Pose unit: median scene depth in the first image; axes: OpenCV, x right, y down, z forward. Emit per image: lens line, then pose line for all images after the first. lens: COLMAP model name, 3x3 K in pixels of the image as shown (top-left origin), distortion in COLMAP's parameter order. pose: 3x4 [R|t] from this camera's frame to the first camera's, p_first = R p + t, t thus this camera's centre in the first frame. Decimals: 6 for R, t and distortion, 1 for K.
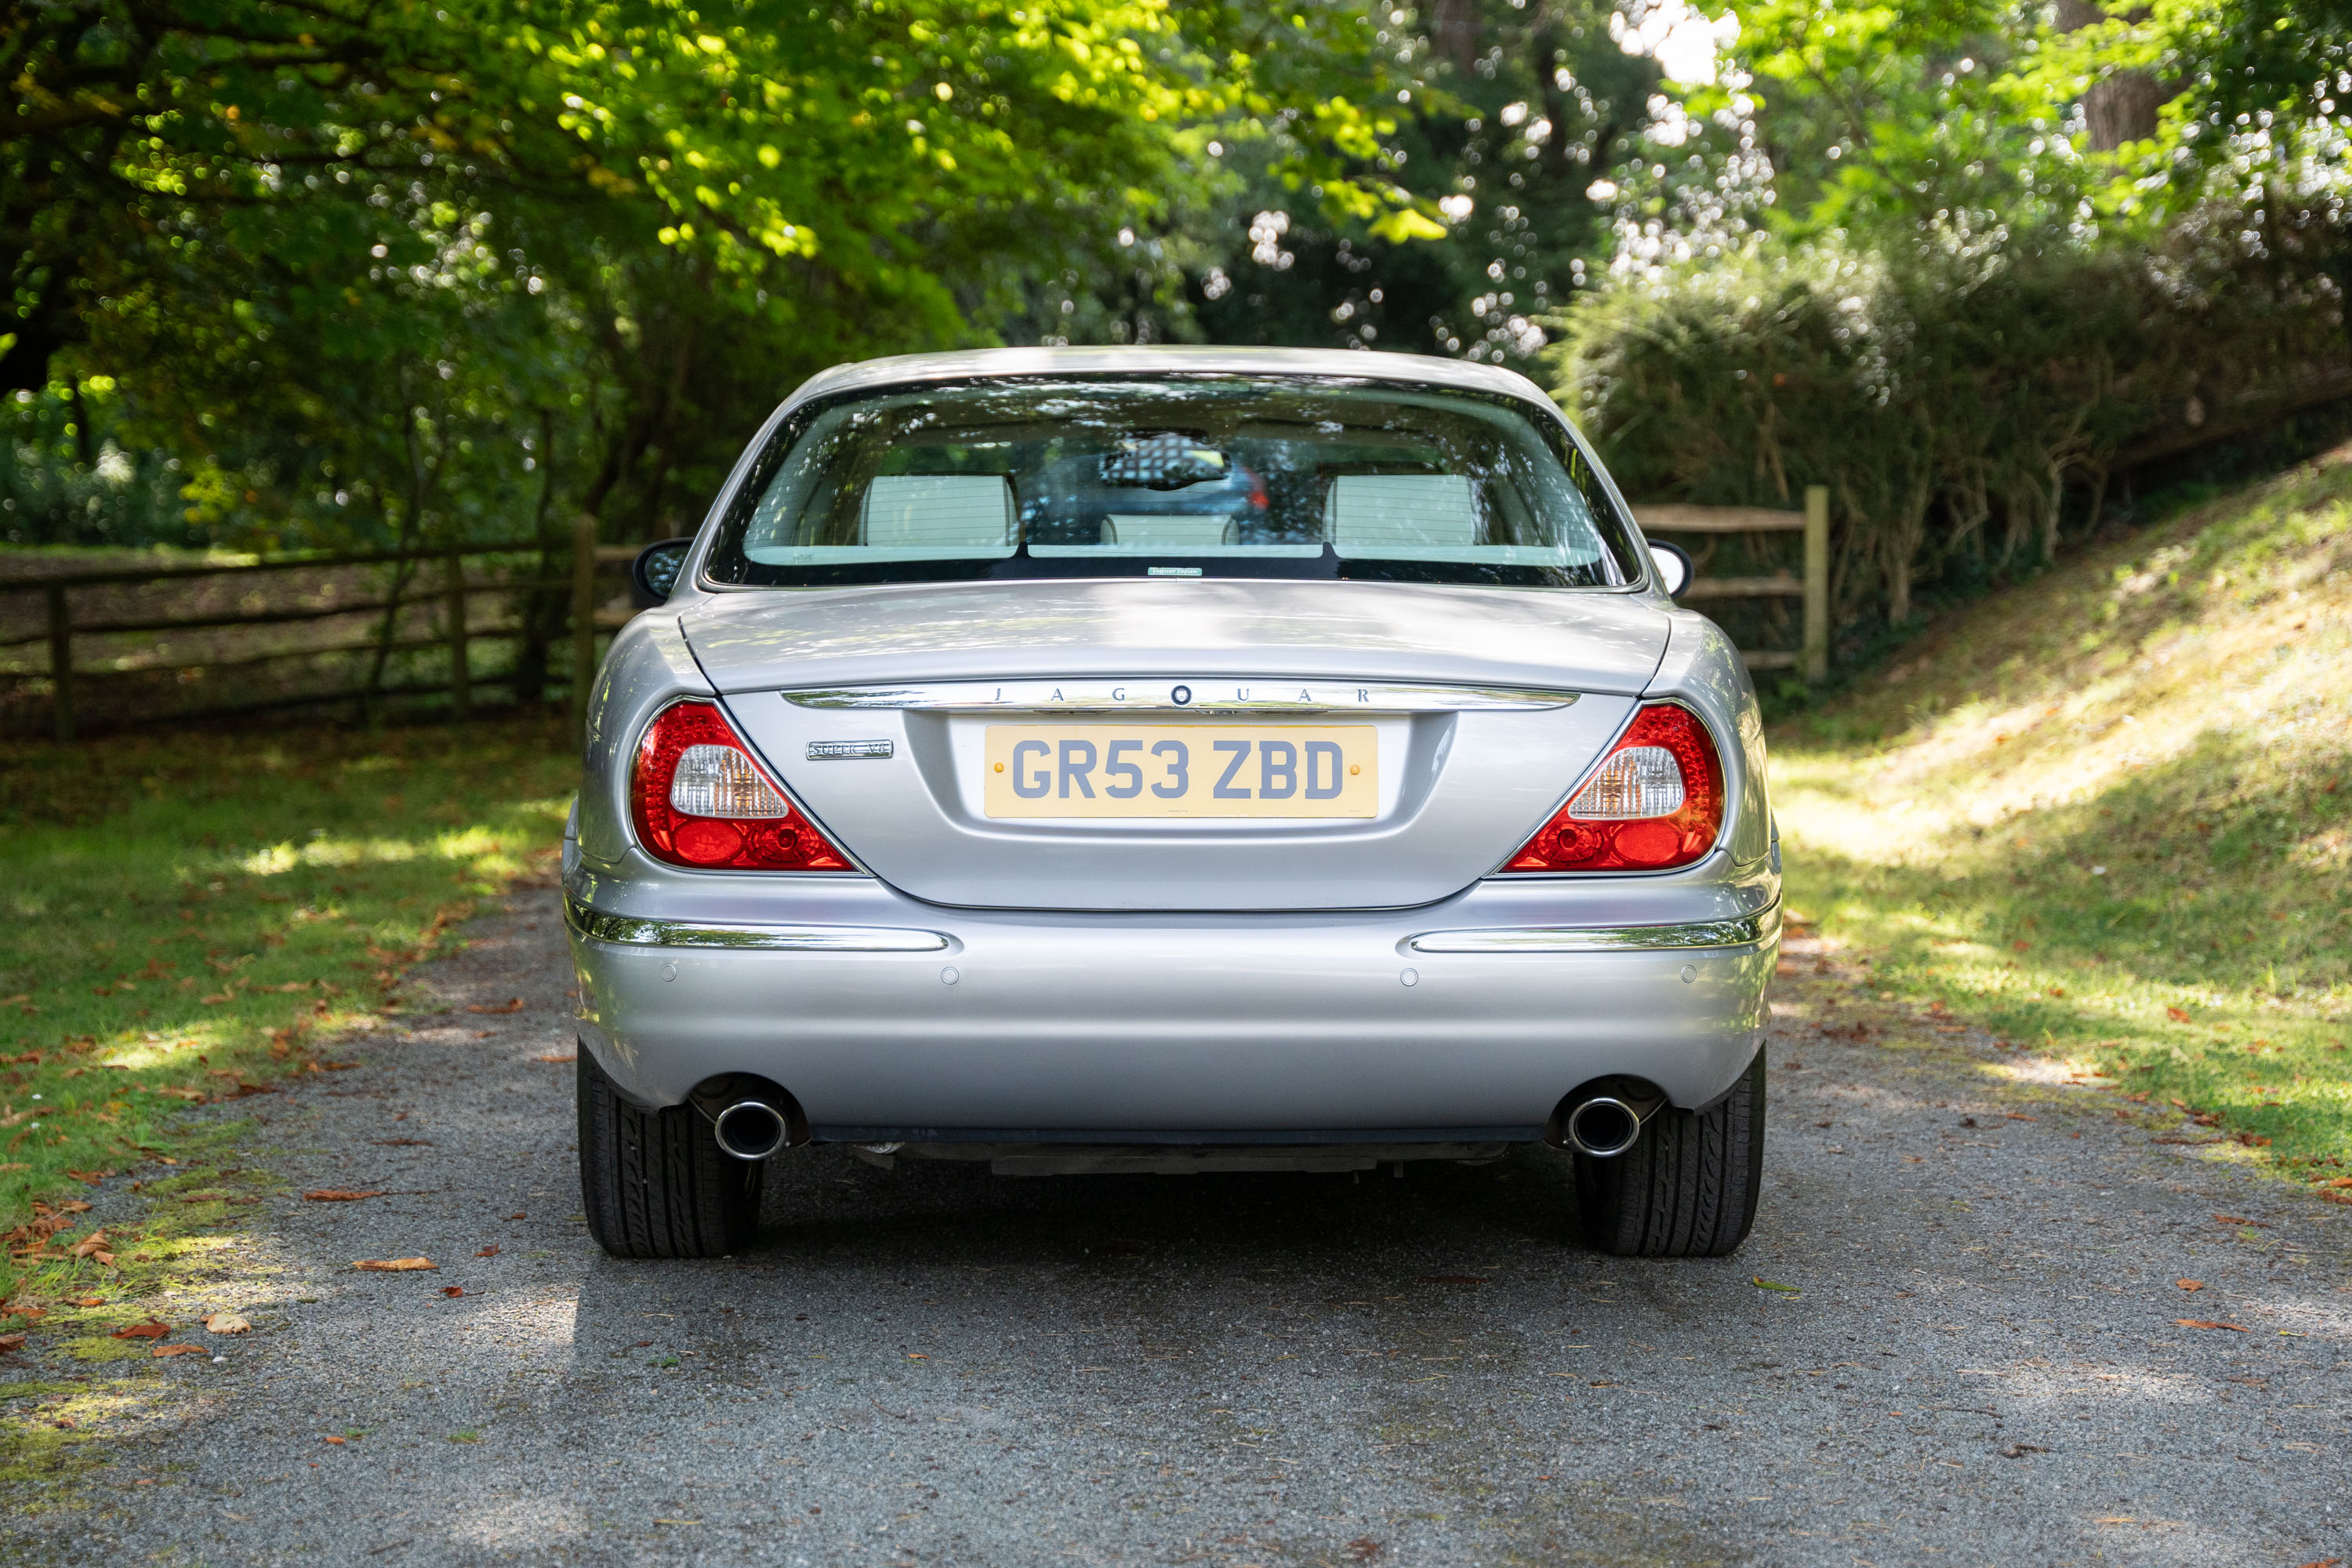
lens RADIAL K [[4526.5, 0, 1169.4], [0, 4526.5, 786.6], [0, 0, 1]] dist [-0.012757, 0.000000]
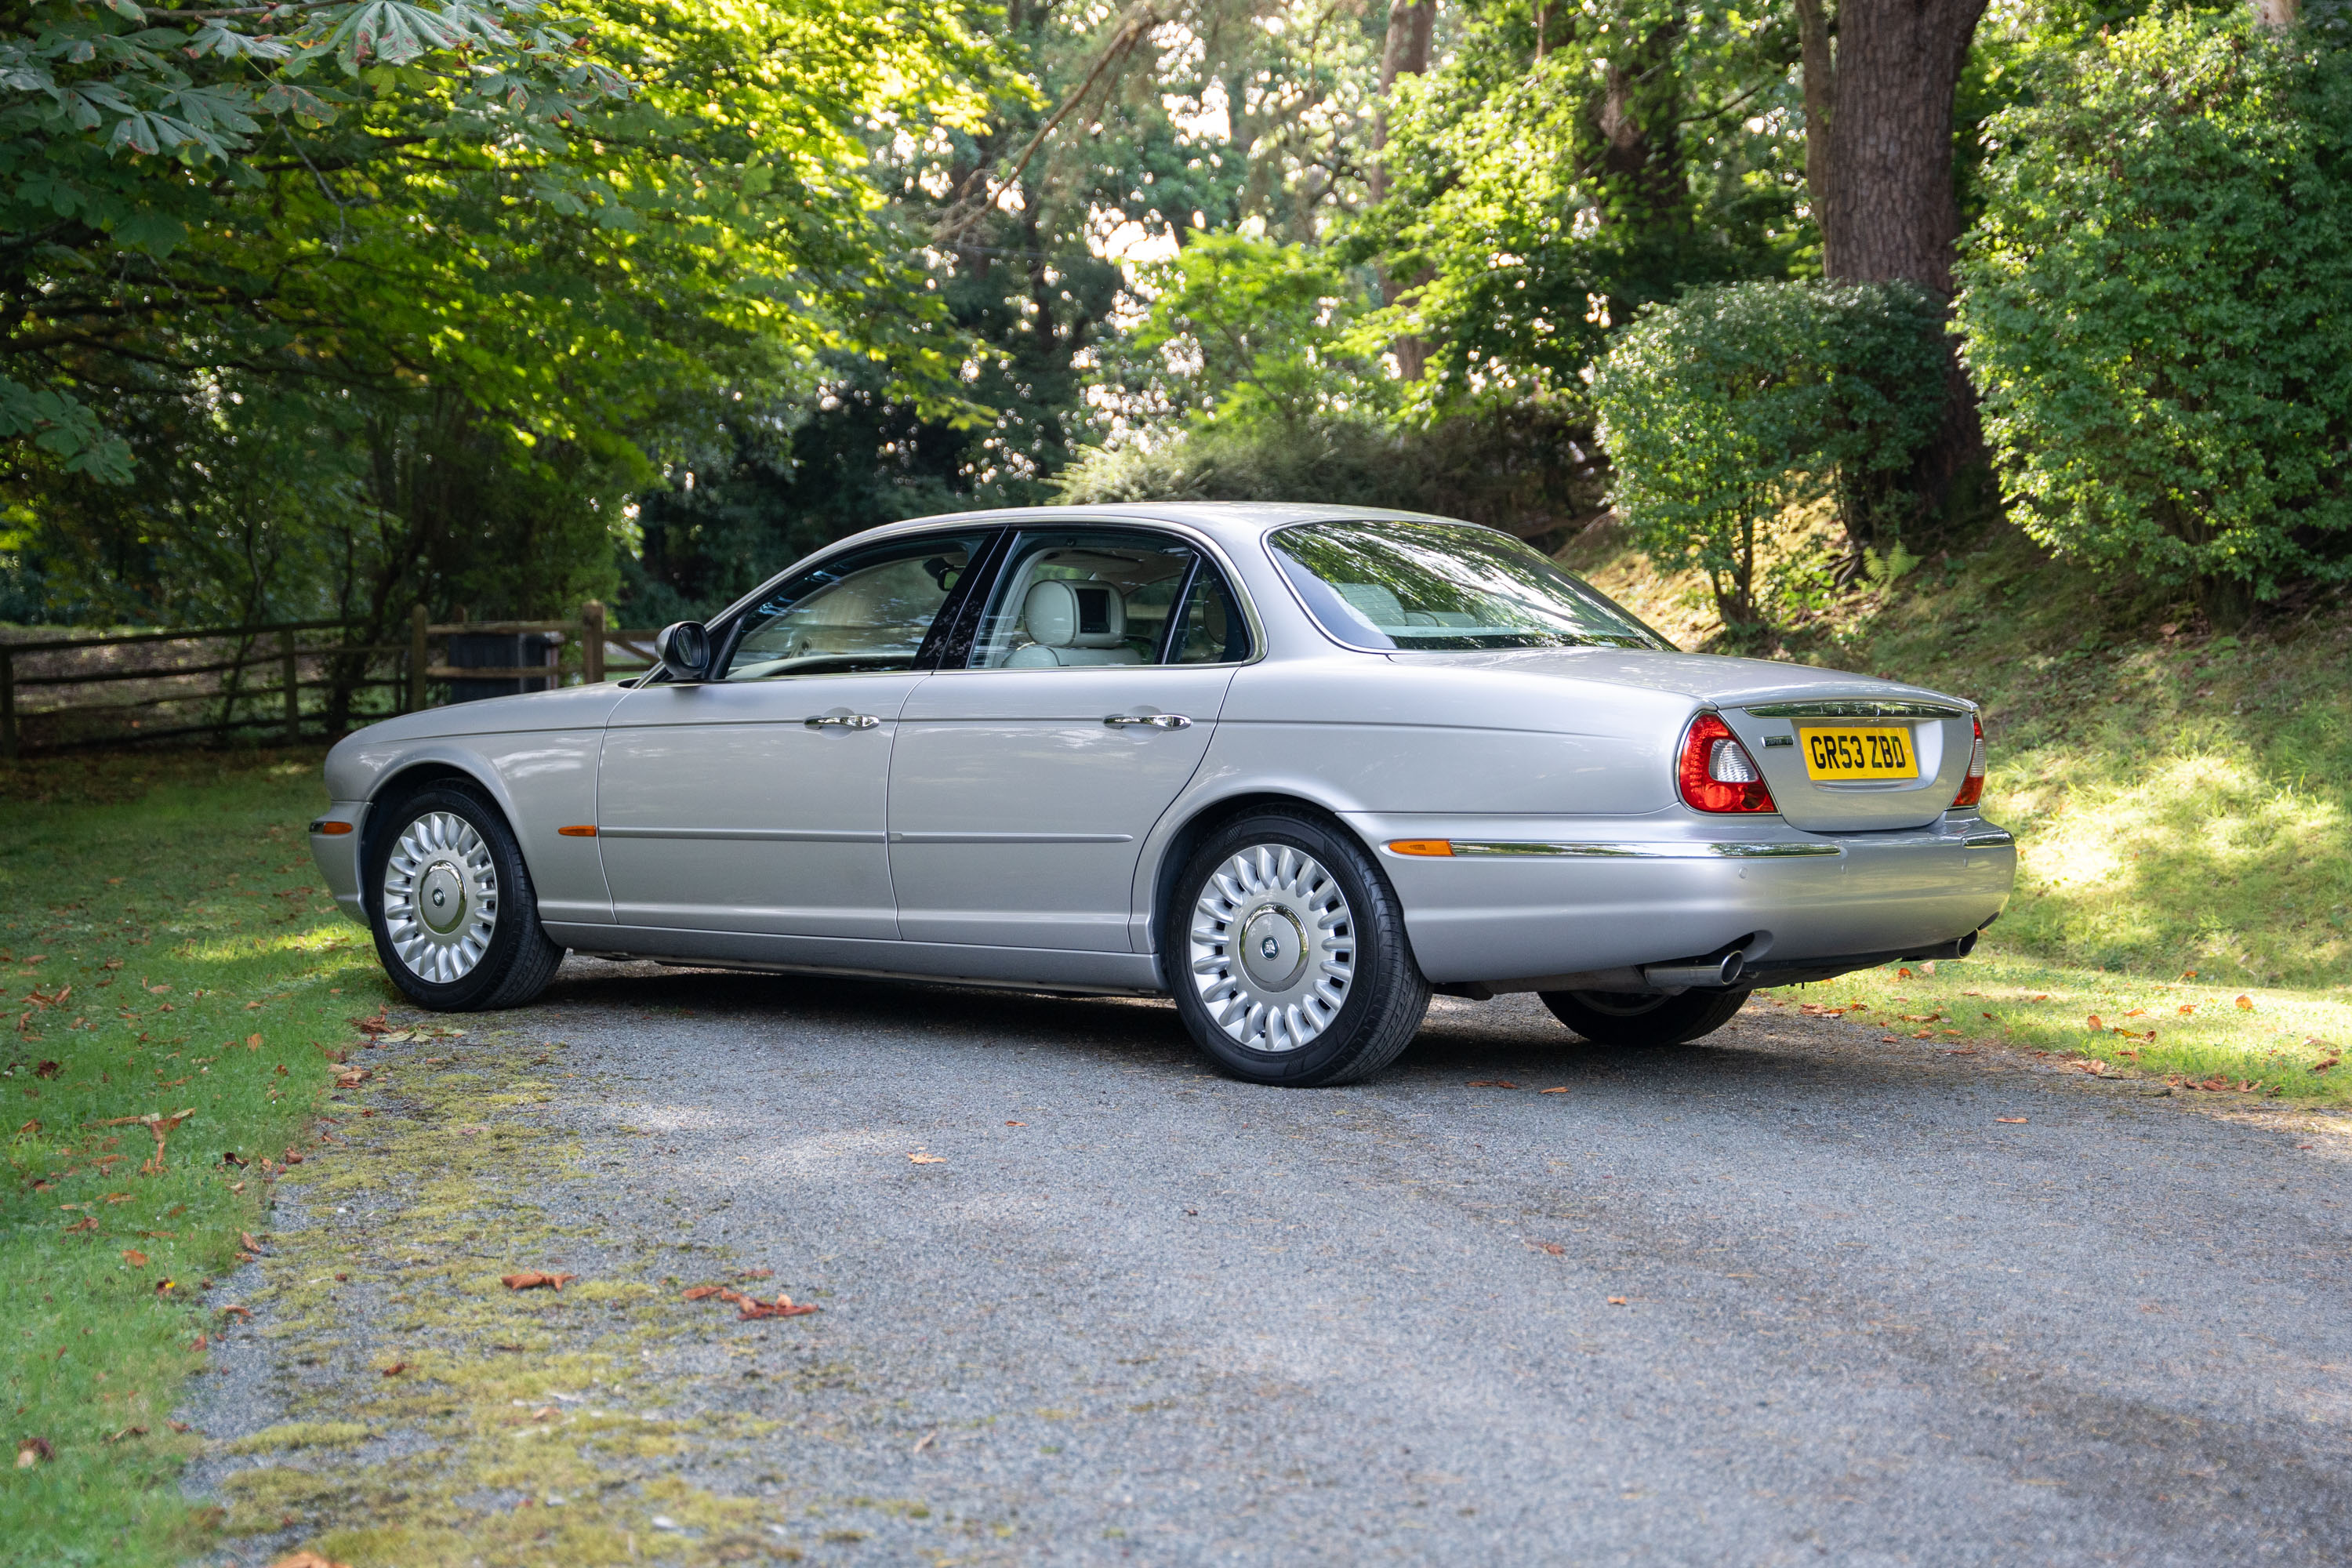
lens RADIAL K [[3455.3, 0, 1184.8], [0, 3455.3, 776.5], [0, 0, 1]] dist [0.087950, 0.000000]
pose [[0.992098, -0.004444, 0.125384, -0.020431], [0.005479, 0.999954, -0.007910, 0.008348], [-0.125343, 0.008535, 0.992077, -0.191570]]
